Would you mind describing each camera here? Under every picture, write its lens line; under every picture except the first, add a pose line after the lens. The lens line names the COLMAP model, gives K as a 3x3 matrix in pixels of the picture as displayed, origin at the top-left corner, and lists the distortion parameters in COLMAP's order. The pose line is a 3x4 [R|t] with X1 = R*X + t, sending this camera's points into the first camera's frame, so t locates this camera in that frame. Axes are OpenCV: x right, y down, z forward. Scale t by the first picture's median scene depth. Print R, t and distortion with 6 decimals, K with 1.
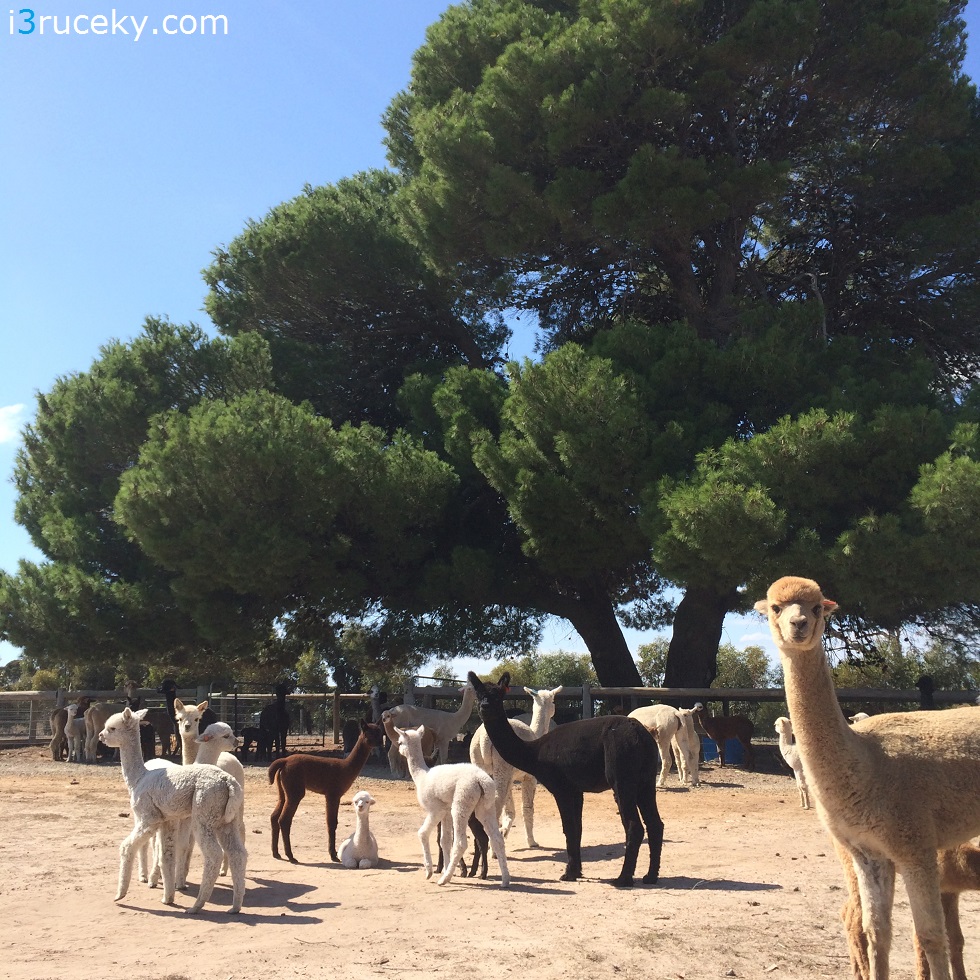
lens RADIAL K [[1107.0, 0, 490.0], [0, 1107.0, 490.0], [0, 0, 1]] dist [0.090251, -0.110997]
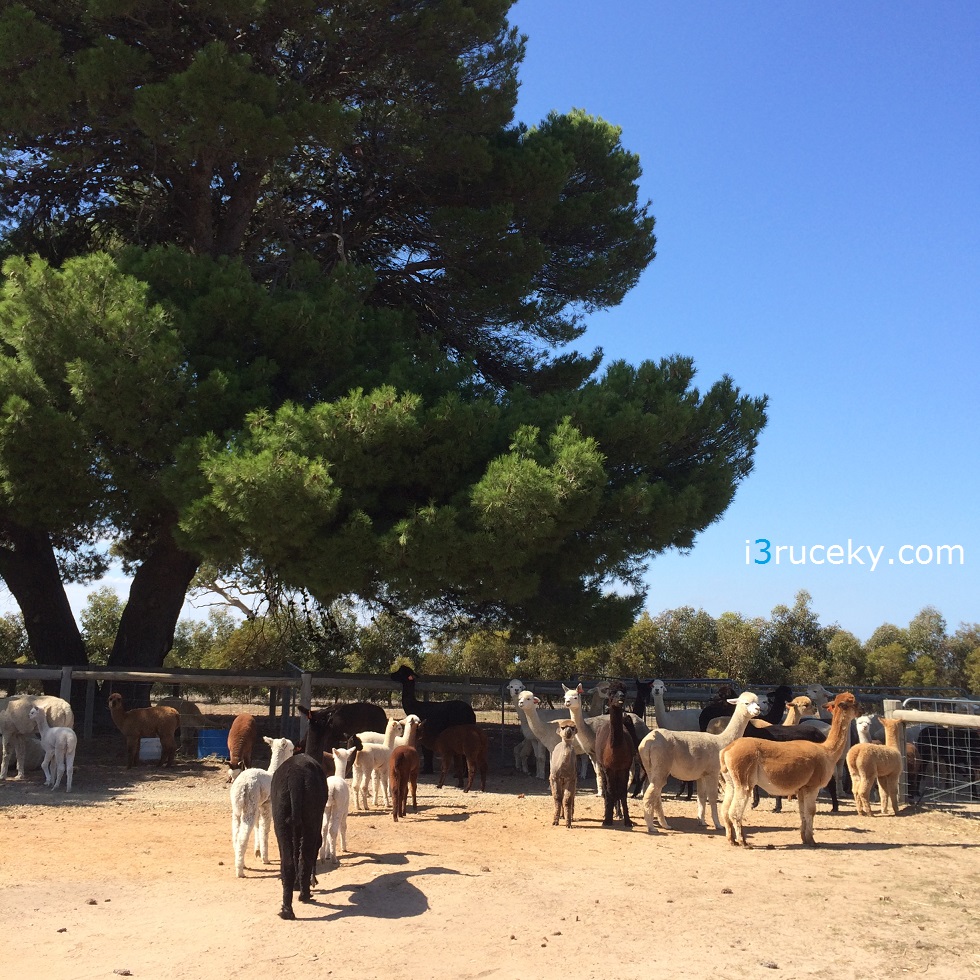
lens RADIAL K [[1107.0, 0, 490.0], [0, 1107.0, 490.0], [0, 0, 1]] dist [0.090251, -0.110997]
pose [[0.849325, 0.110203, 0.516239, -0.099638], [-0.134956, 0.990796, 0.010525, -0.007347], [-0.510327, -0.078609, 0.856380, 0.146533]]
